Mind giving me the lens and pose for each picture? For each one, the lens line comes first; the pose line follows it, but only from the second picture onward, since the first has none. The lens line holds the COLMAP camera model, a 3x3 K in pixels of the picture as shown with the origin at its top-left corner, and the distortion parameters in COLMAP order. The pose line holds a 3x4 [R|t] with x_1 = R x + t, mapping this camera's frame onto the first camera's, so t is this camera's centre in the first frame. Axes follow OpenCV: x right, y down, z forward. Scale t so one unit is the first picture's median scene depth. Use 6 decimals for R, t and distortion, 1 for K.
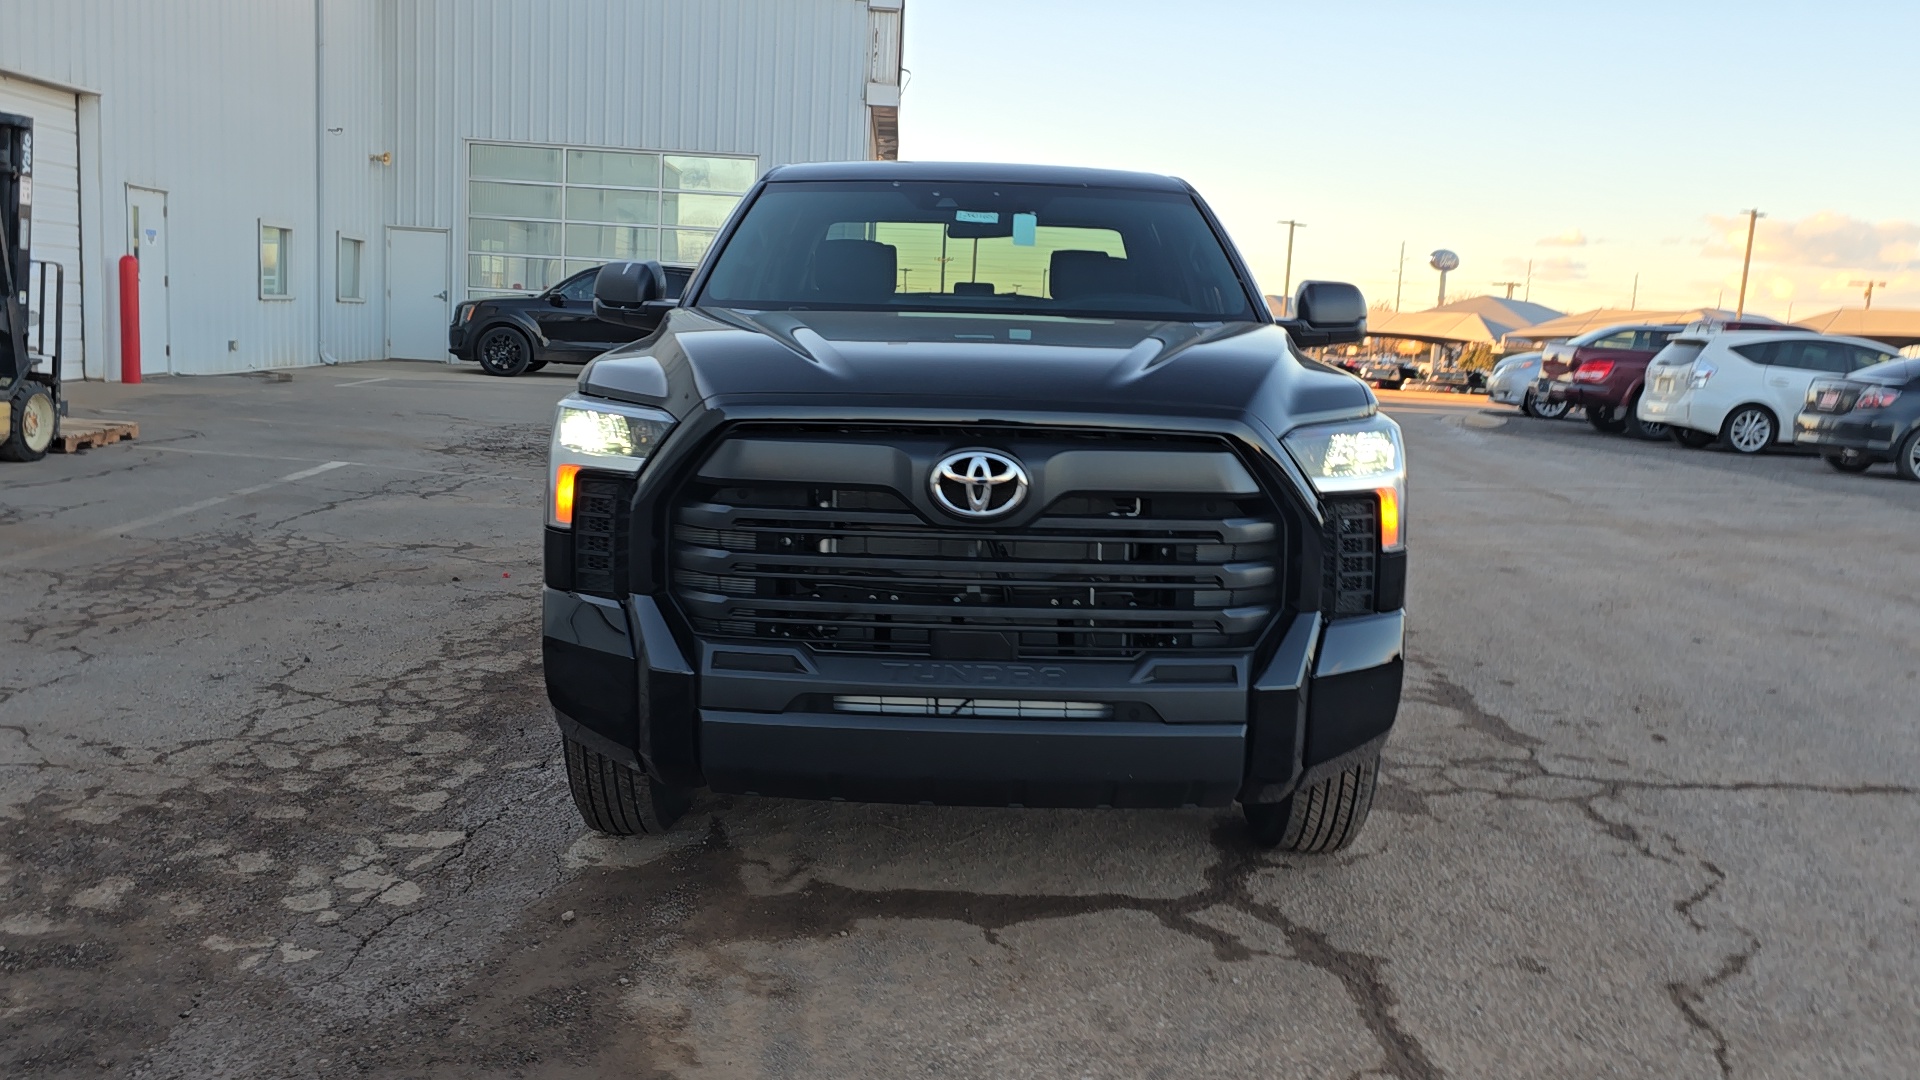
lens RADIAL K [[1585.3, 0, 954.2], [0, 1585.3, 548.9], [0, 0, 1]] dist [0.002217, -0.003596]
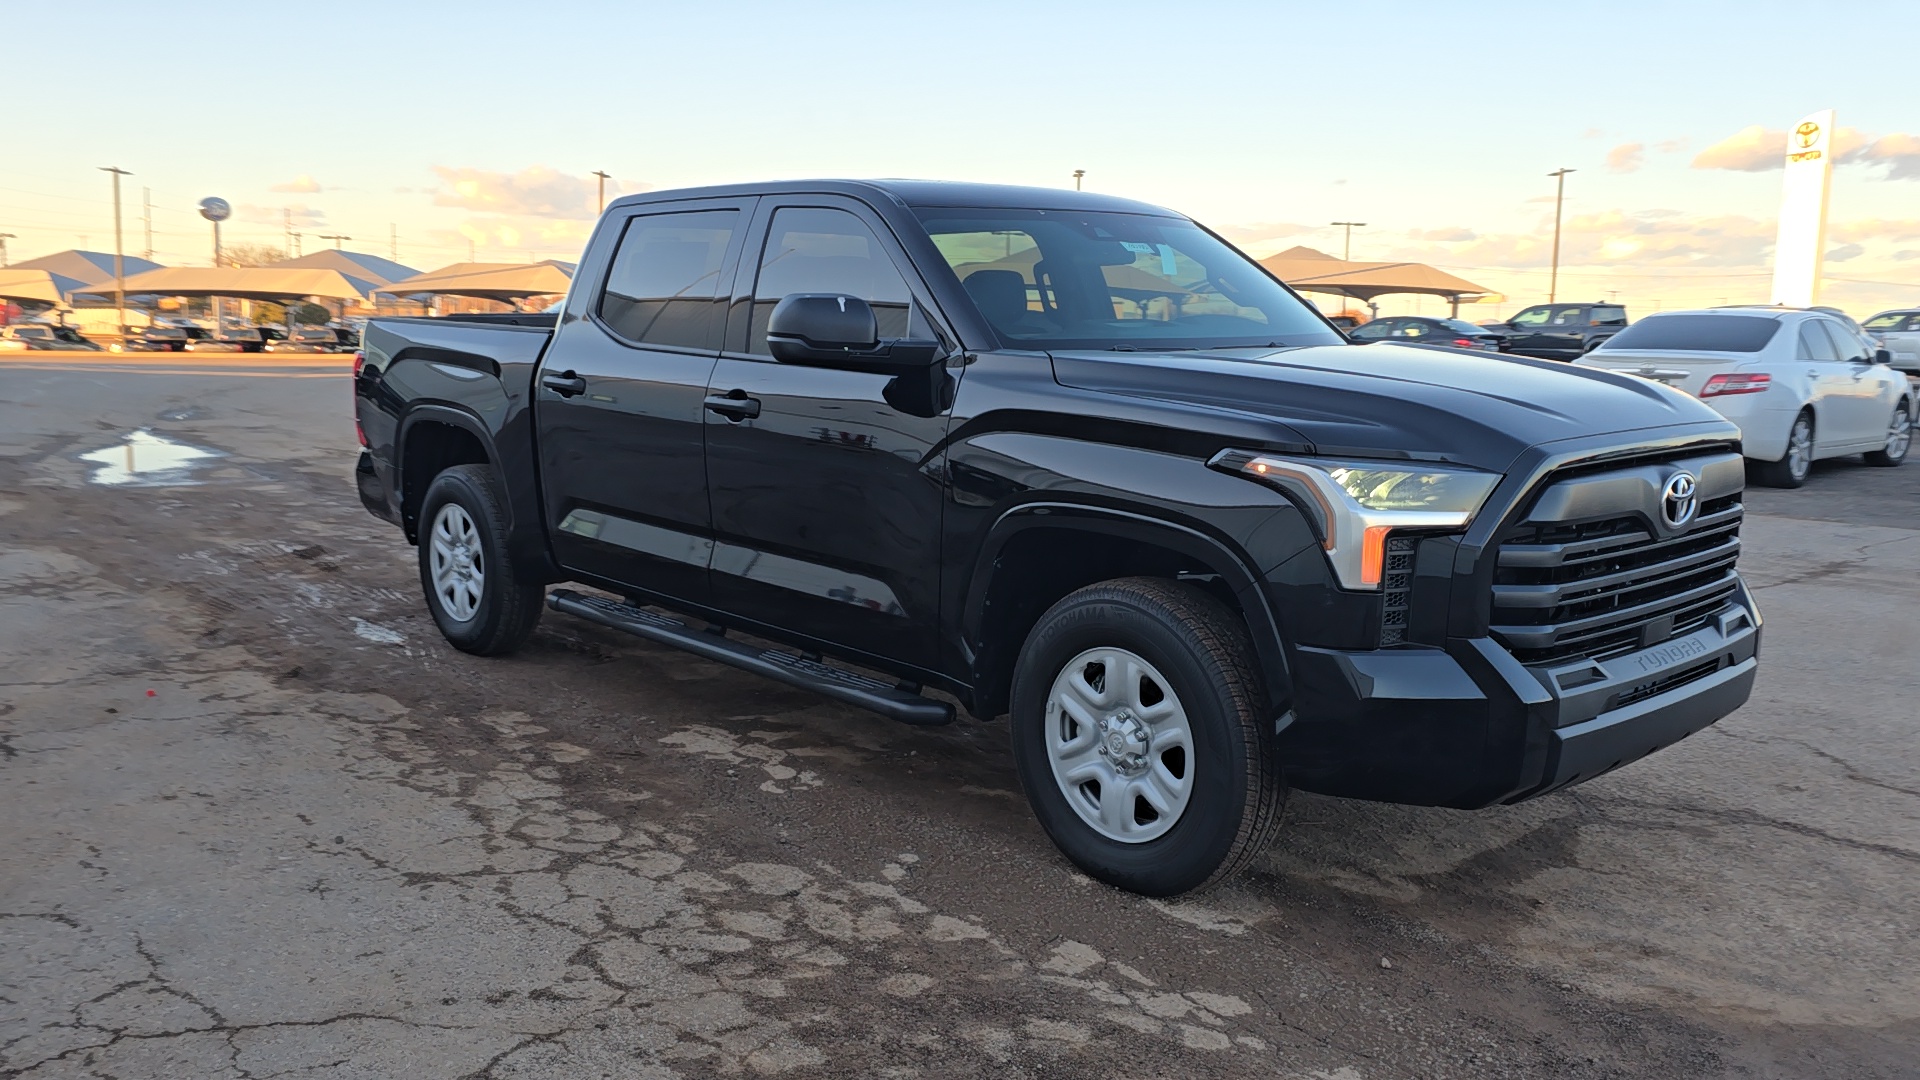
lens RADIAL K [[1578.2, 0, 965.9], [0, 1578.2, 587.4], [0, 0, 1]] dist [-0.001707, -0.002334]
pose [[0.731547, -0.148603, 0.665399, -0.909474], [0.111175, 0.988895, 0.098623, -0.117299], [-0.672666, 0.001828, 0.739944, 0.358235]]
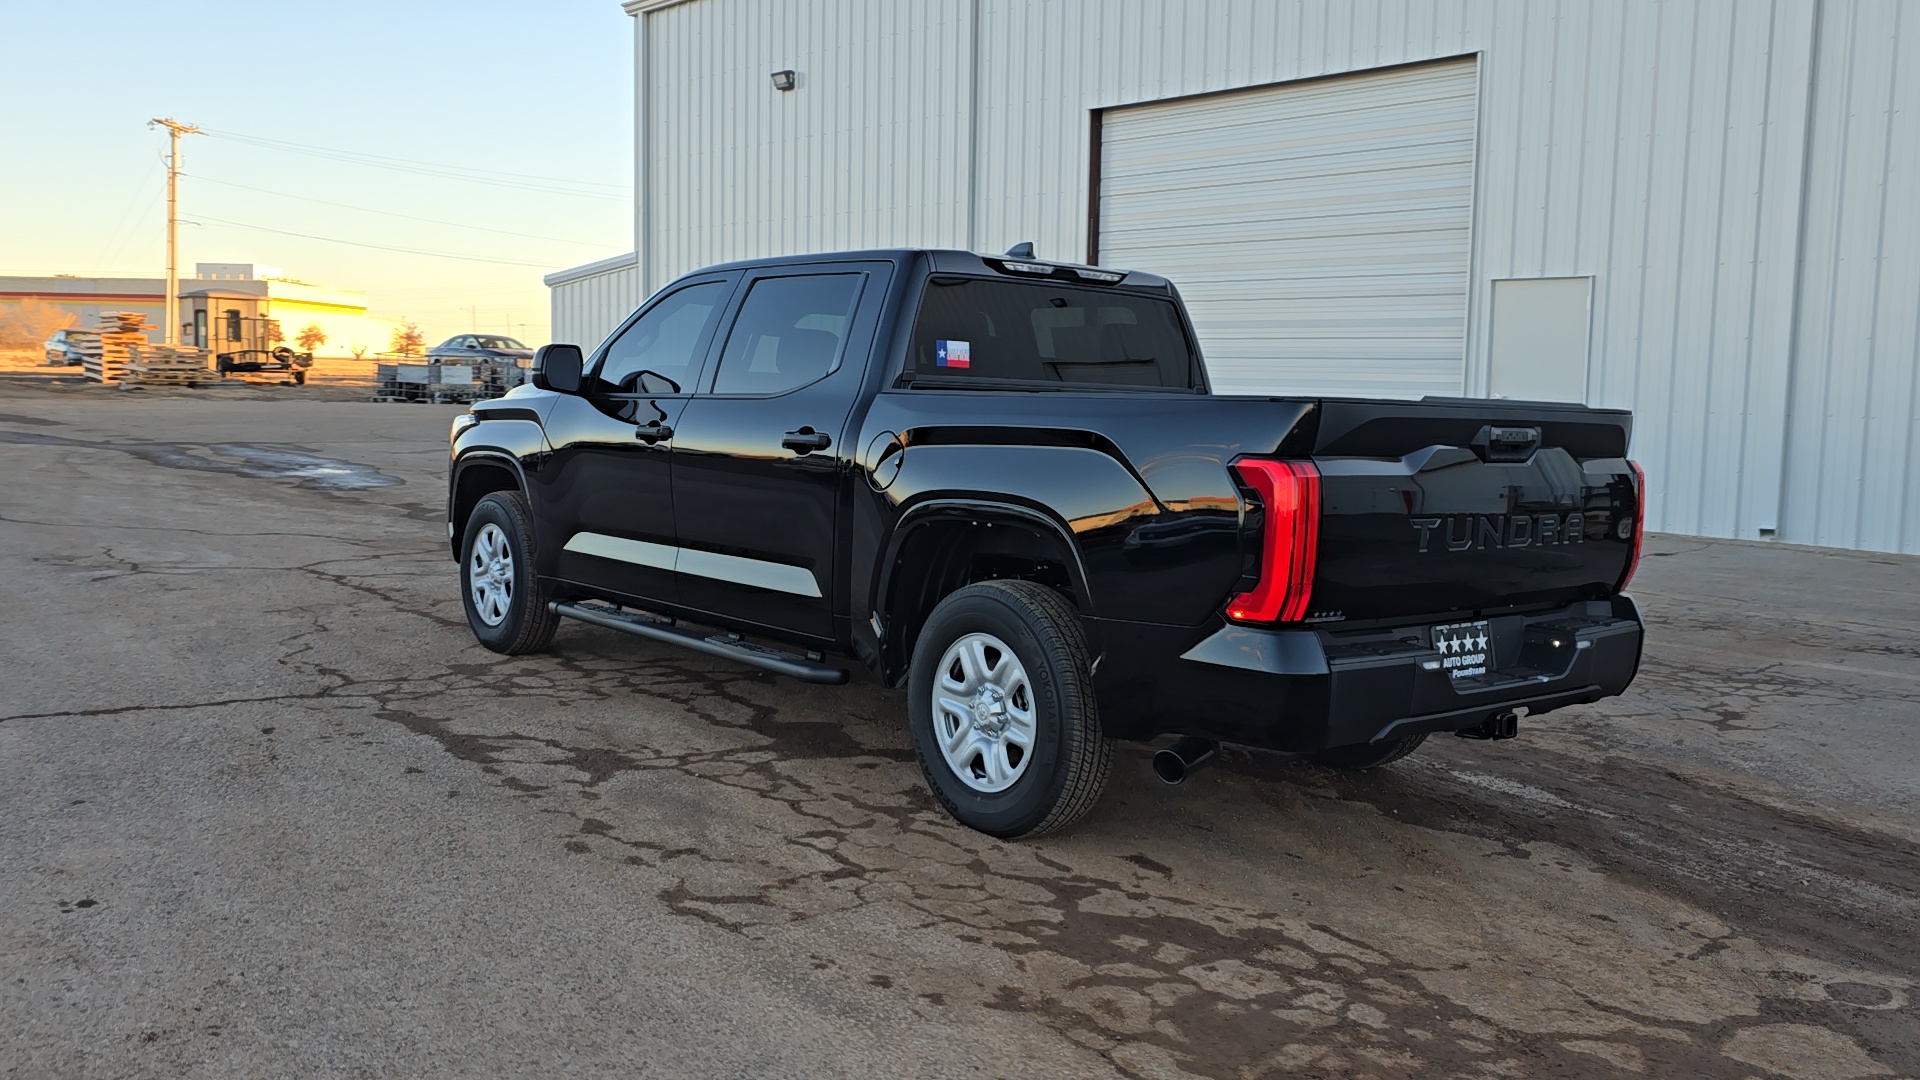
lens RADIAL K [[1589.3, 0, 965.8], [0, 1589.3, 536.8], [0, 0, 1]] dist [-0.003386, 0.006917]
pose [[-0.762120, -0.000805, -0.647436, 1.030699], [-0.151072, 0.972616, 0.176623, -0.364020], [0.629564, 0.232417, -0.741371, 2.729303]]
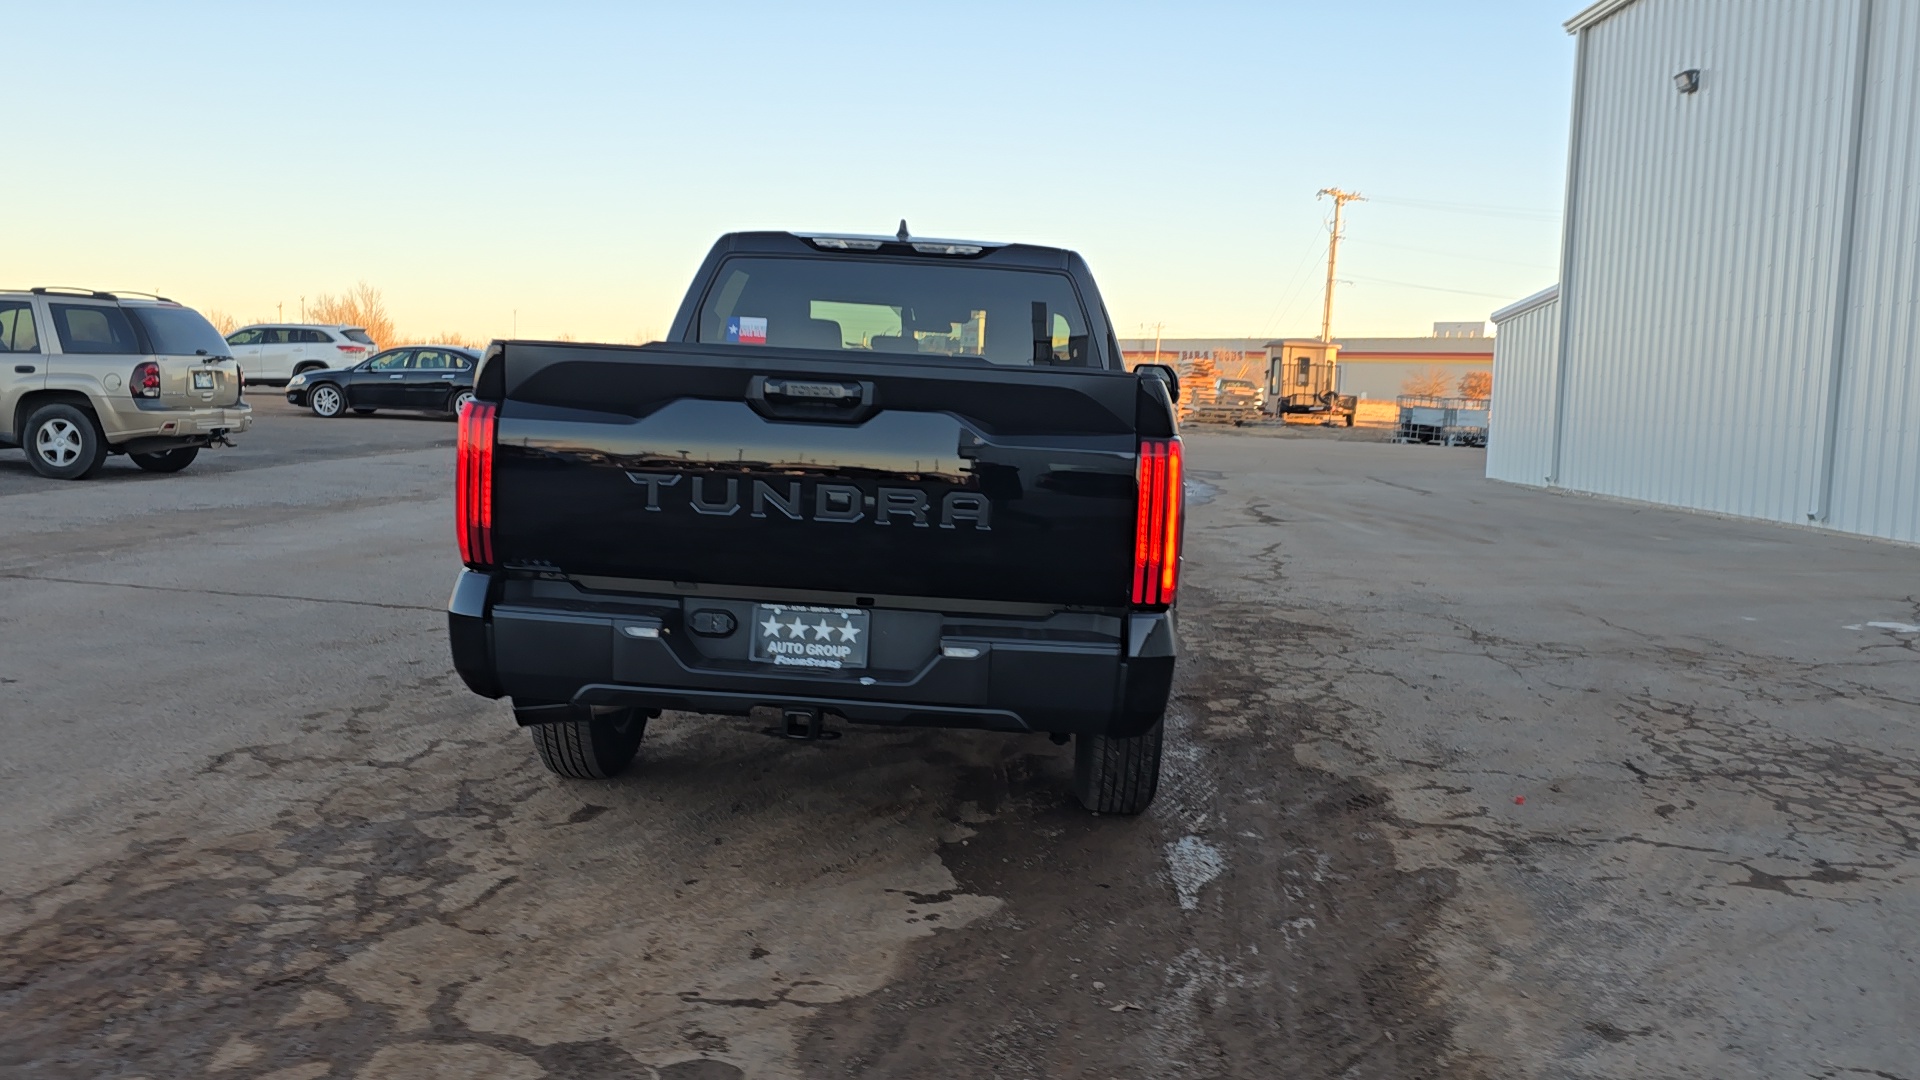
lens RADIAL K [[1585.3, 0, 954.2], [0, 1585.3, 548.9], [0, 0, 1]] dist [0.002217, -0.003596]
pose [[-0.994968, -0.089403, 0.045234, -0.113204], [-0.076080, 0.967899, 0.239548, -0.438030], [-0.065198, 0.234901, -0.969830, 3.079023]]
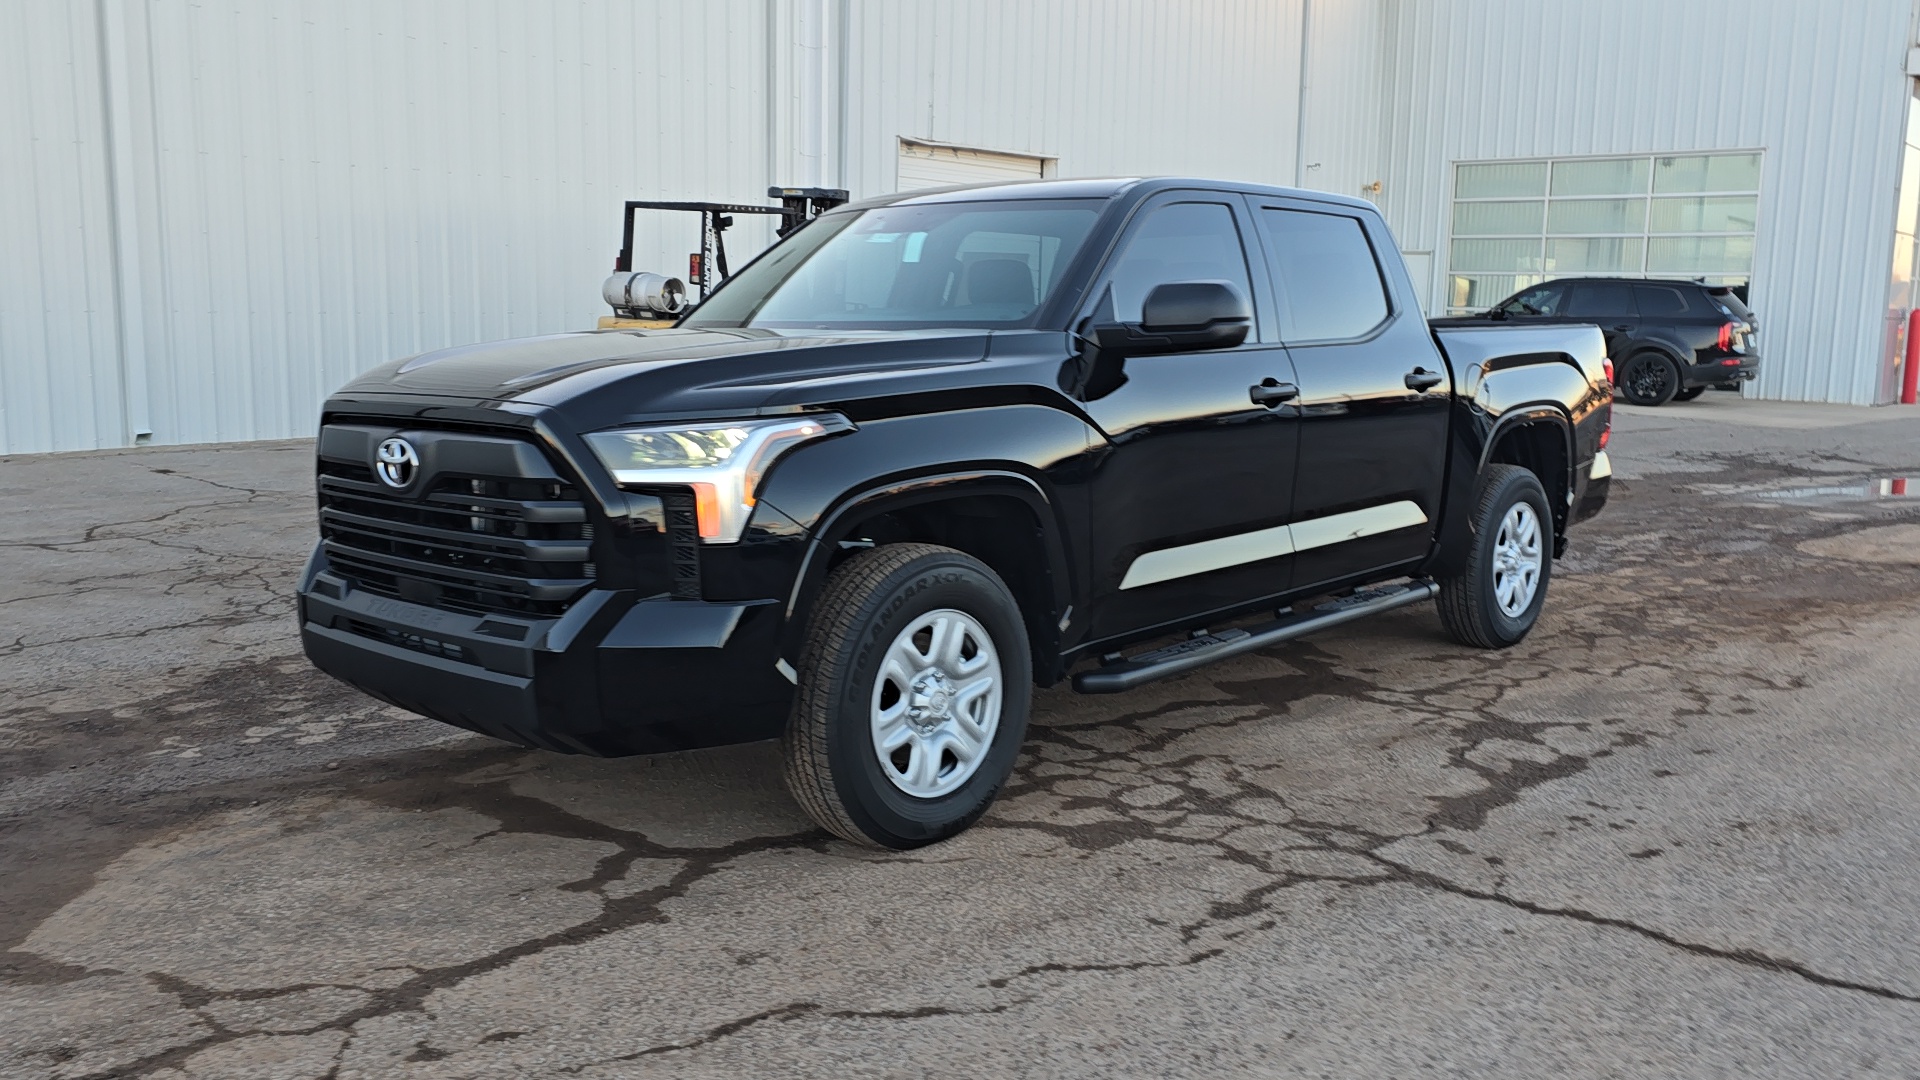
lens RADIAL K [[1589.3, 0, 965.8], [0, 1589.3, 536.8], [0, 0, 1]] dist [-0.003386, 0.006917]
pose [[0.747034, 0.061696, -0.661917, 0.913872], [-0.075461, 0.997118, 0.007775, -0.019828], [0.660489, 0.044140, 0.749537, 0.257712]]
